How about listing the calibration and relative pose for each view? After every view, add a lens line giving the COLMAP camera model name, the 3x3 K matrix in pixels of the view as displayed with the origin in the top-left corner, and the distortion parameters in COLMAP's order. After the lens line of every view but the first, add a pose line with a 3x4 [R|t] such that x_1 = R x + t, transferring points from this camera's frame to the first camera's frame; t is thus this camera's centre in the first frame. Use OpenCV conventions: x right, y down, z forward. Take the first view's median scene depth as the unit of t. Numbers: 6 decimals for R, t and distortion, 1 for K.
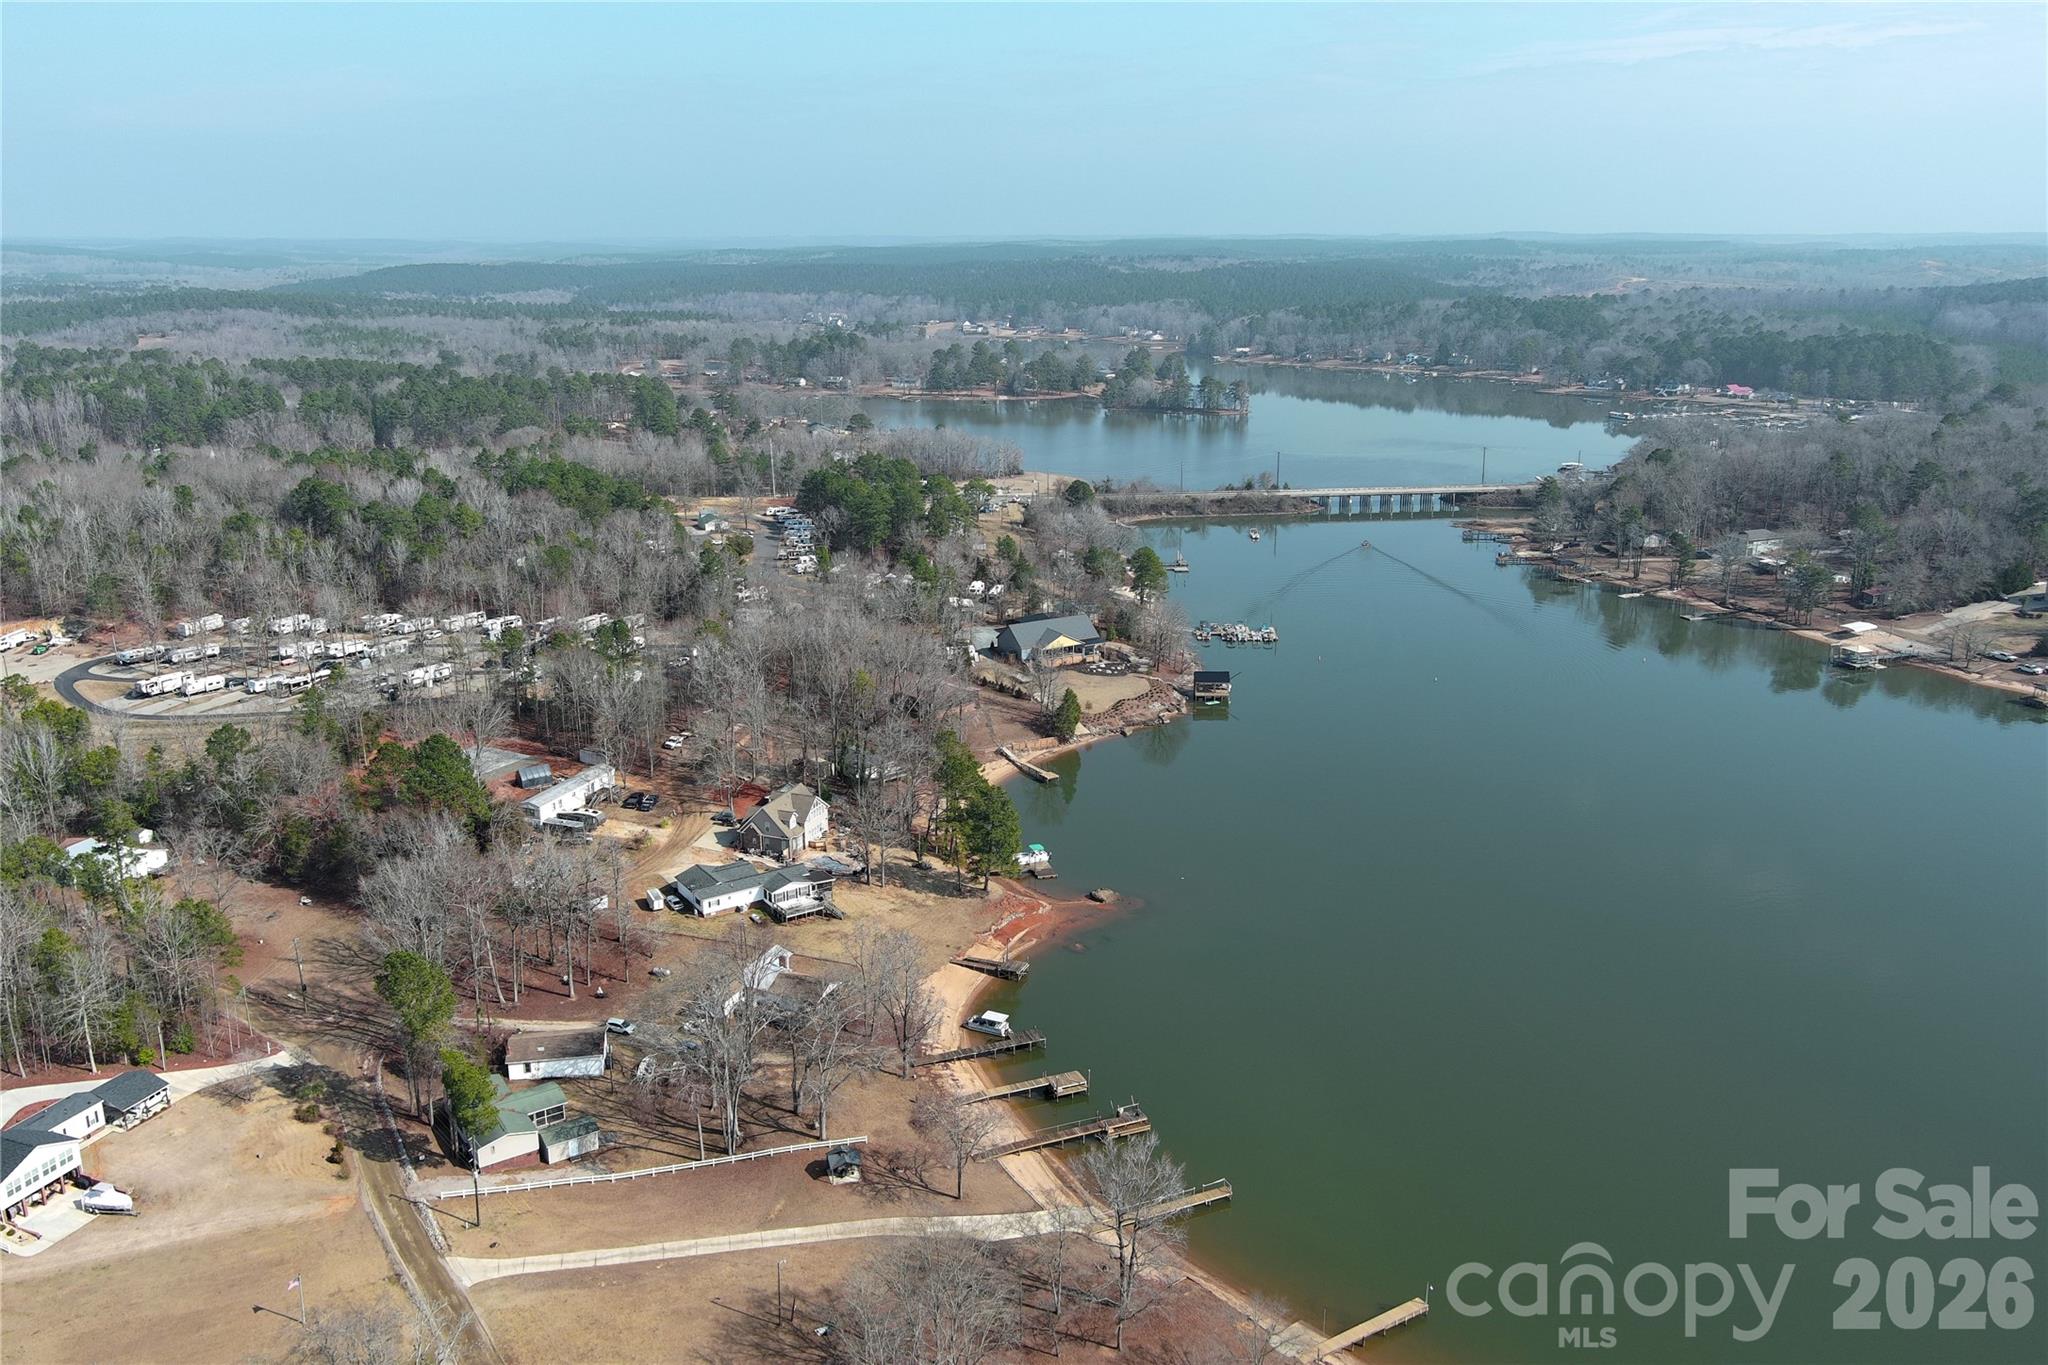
lens RADIAL K [[1572.1, 0, 1024.0], [0, 1572.1, 682.5], [0, 0, 1]] dist [0.023925, -0.034012]
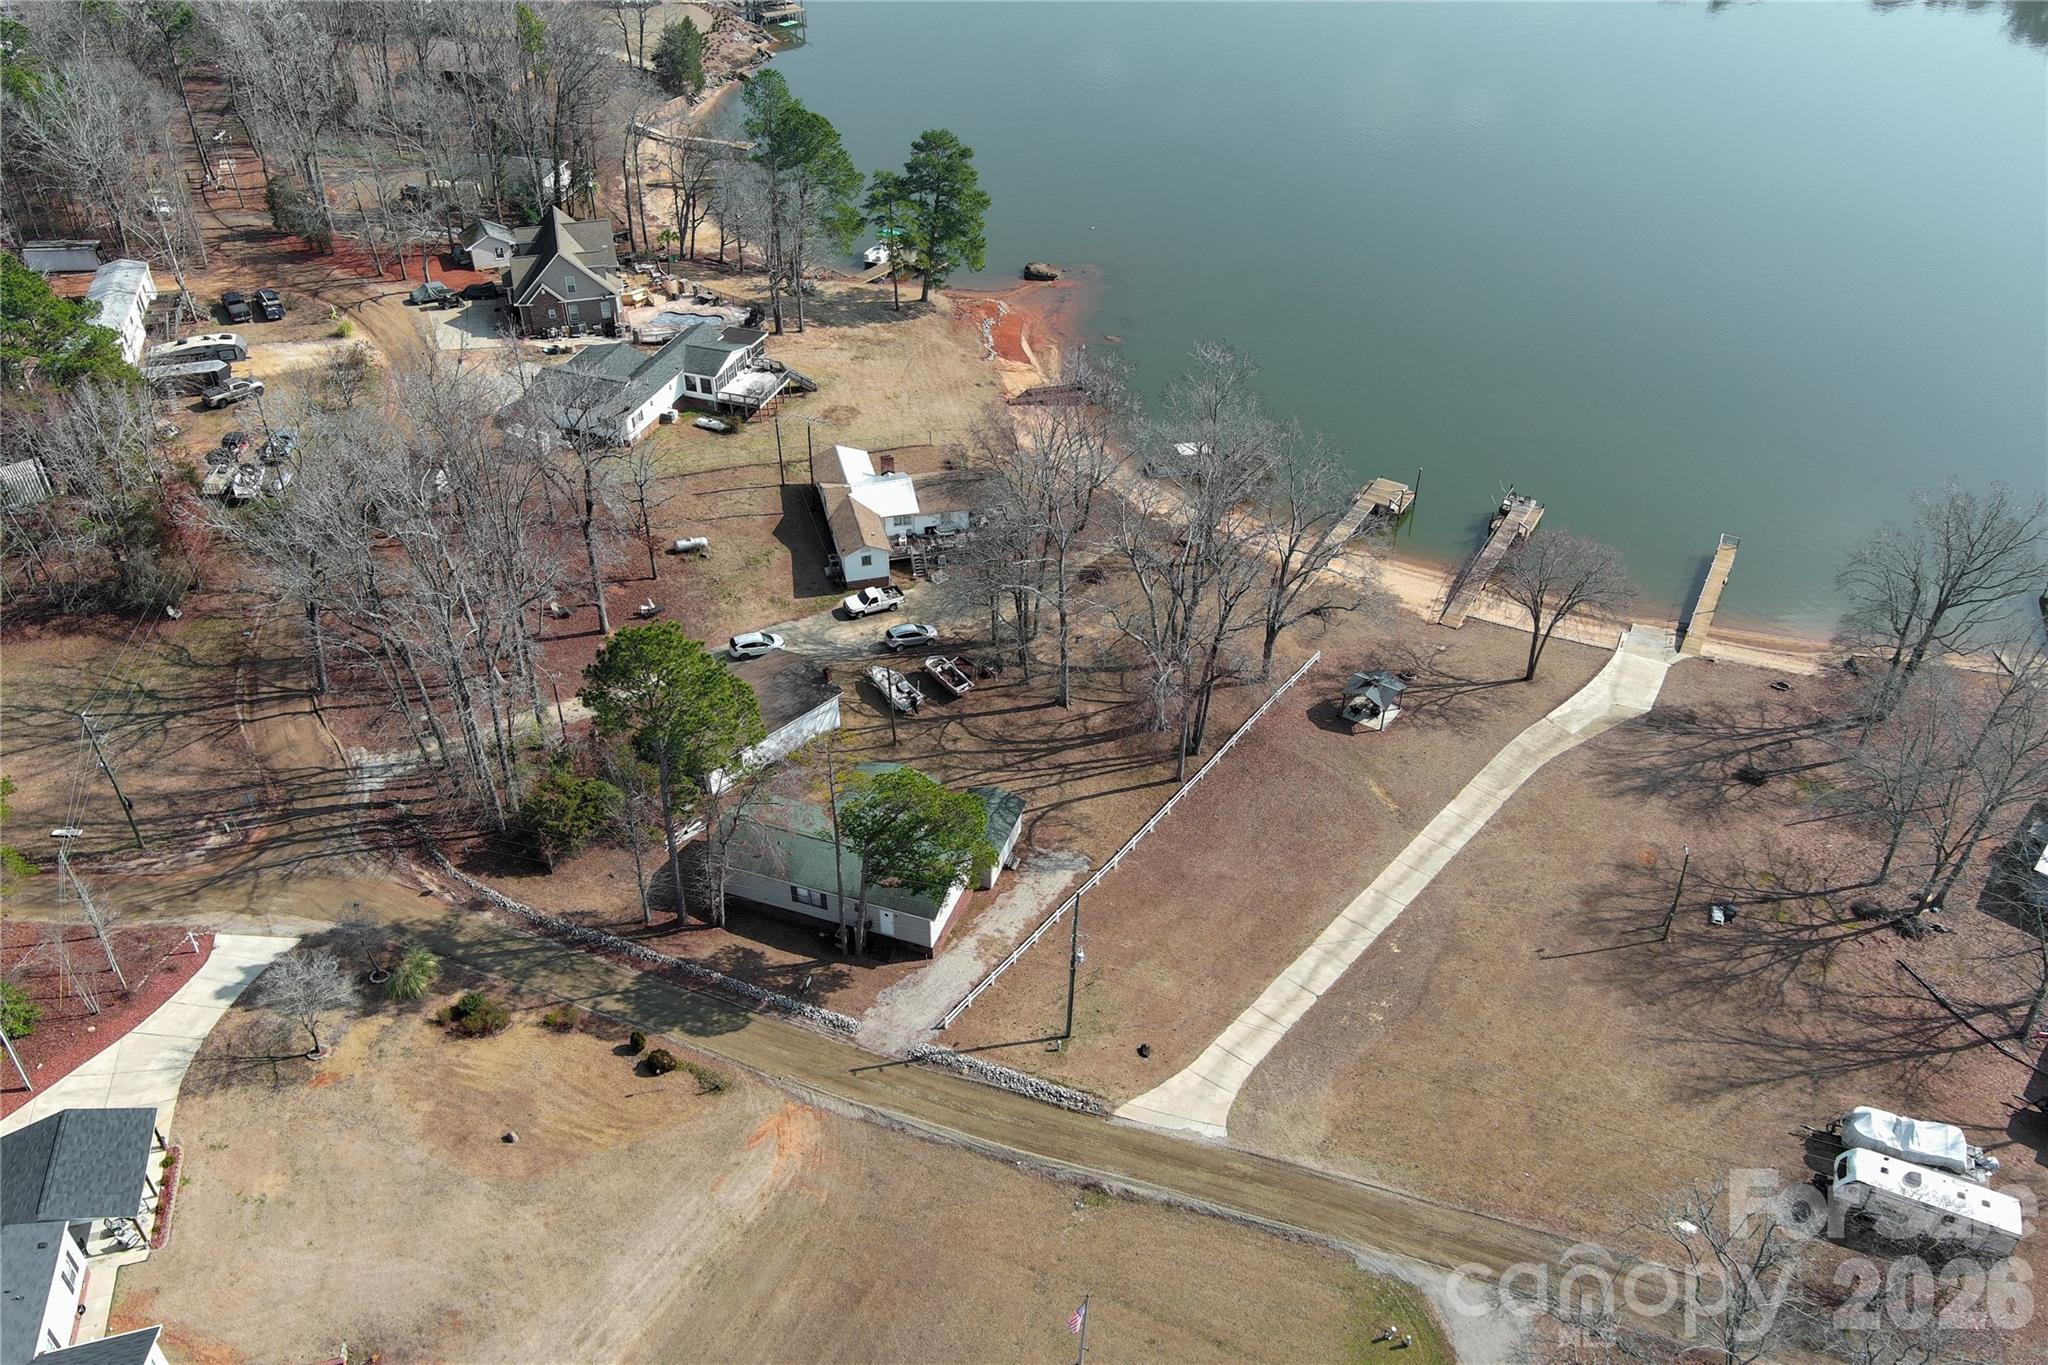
lens RADIAL K [[1572.1, 0, 1024.0], [0, 1572.1, 682.5], [0, 0, 1]] dist [0.023925, -0.034012]
pose [[0.798969, -0.355695, 0.484901, -0.403671], [0.155511, 0.901102, 0.404762, 0.014147], [-0.580917, -0.247985, 0.775267, 0.442197]]
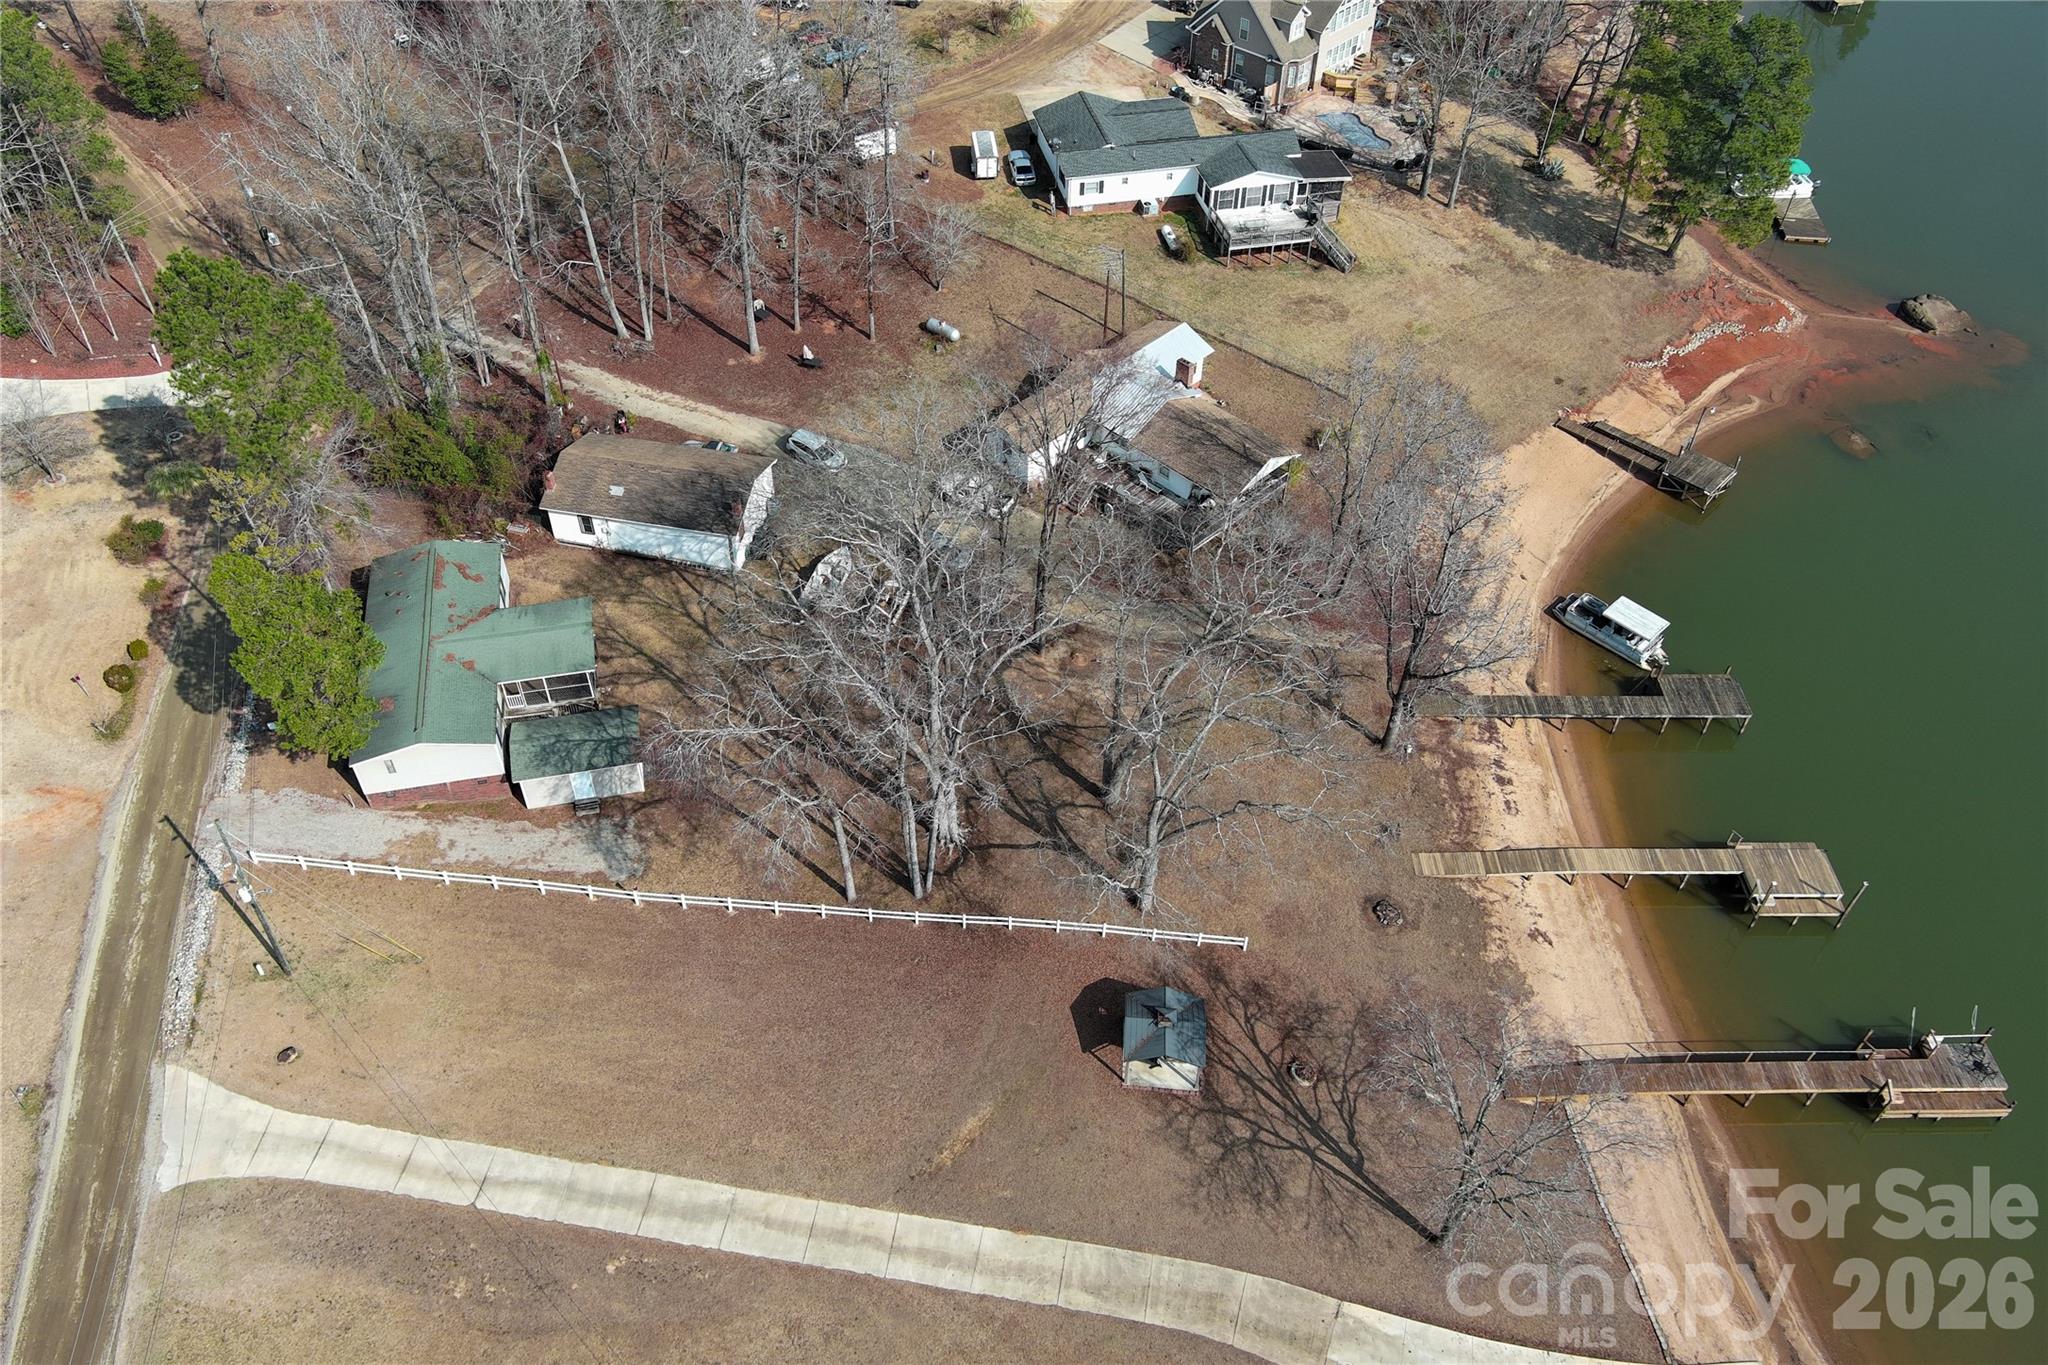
lens RADIAL K [[1572.1, 0, 1024.0], [0, 1572.1, 682.5], [0, 0, 1]] dist [0.023925, -0.034012]
pose [[0.929928, 0.269965, -0.249705, -0.055117], [-0.113656, 0.856770, 0.503018, 0.029979], [0.349737, -0.439390, 0.827418, 0.531181]]
